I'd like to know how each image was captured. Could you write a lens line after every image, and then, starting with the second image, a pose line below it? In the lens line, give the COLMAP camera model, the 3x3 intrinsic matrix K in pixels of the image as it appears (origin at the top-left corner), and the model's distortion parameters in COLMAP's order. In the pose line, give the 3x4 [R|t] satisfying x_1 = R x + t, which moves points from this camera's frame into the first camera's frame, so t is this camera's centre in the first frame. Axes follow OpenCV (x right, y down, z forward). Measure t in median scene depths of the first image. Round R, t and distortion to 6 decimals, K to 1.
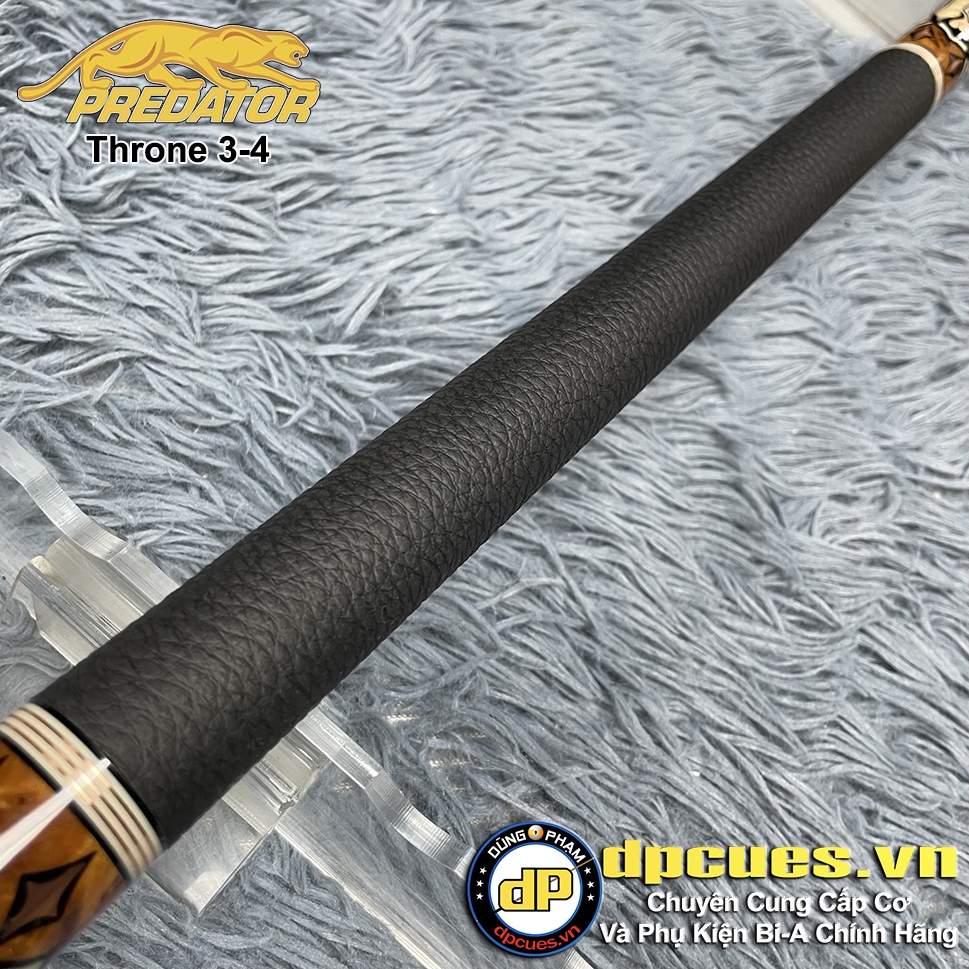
lens RADIAL K [[878.6, 0, 484.3], [0, 878.6, 504.1], [0, 0, 1]] dist [0.001197, -0.018407]
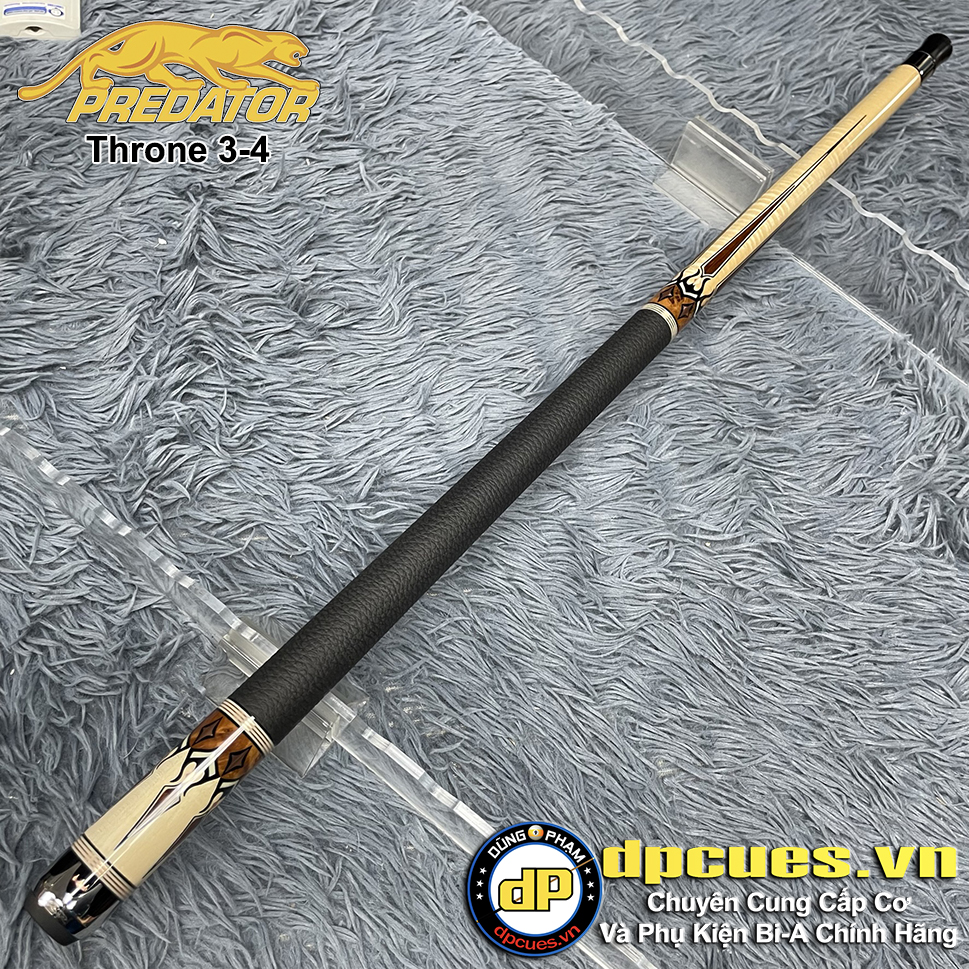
lens RADIAL K [[817.4, 0, 509.4], [0, 817.4, 485.3], [0, 0, 1]] dist [0.004569, -0.039391]
pose [[0.988820, -0.070619, -0.131334, 0.427680], [0.076007, 0.996440, 0.036471, -0.265123], [0.128291, -0.046046, 0.990667, -0.808337]]
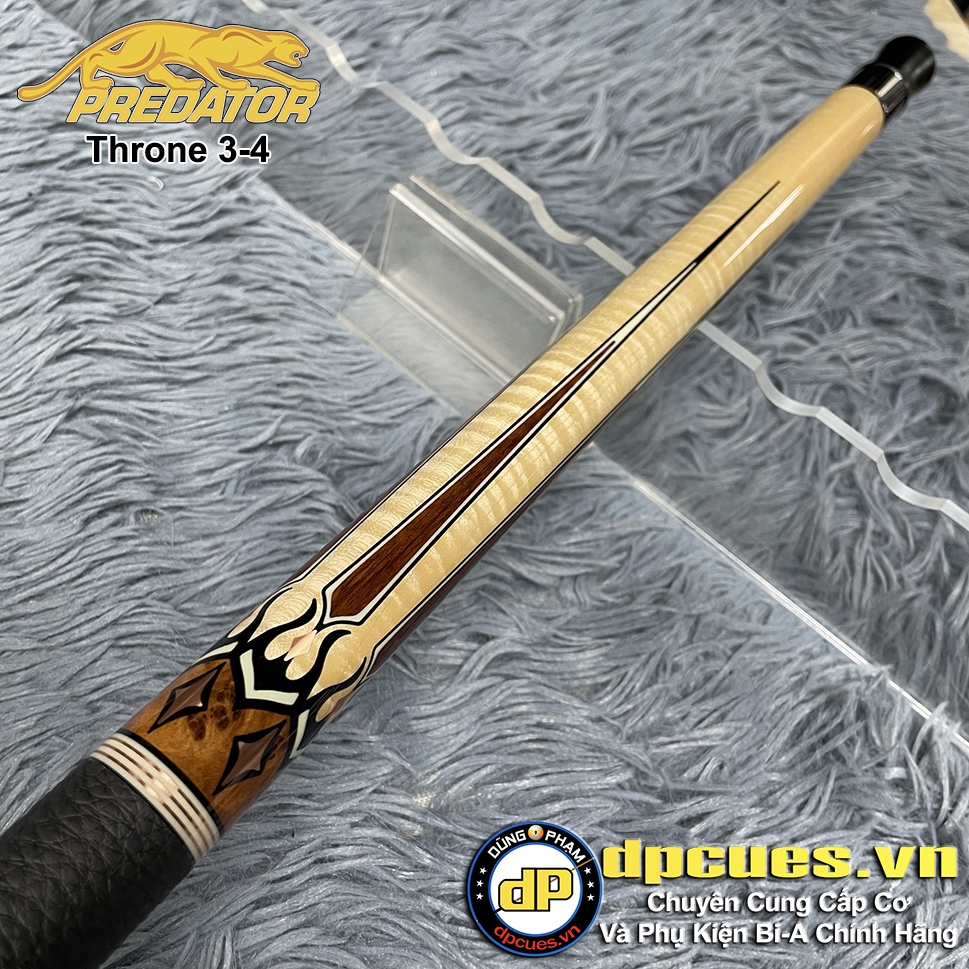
lens RADIAL K [[878.6, 0, 484.3], [0, 878.6, 504.1], [0, 0, 1]] dist [0.001197, -0.018407]
pose [[0.996835, -0.079021, -0.008711, 0.796252], [0.078331, 0.994983, -0.062235, -0.694289], [0.013585, 0.061355, 0.998024, 0.528297]]
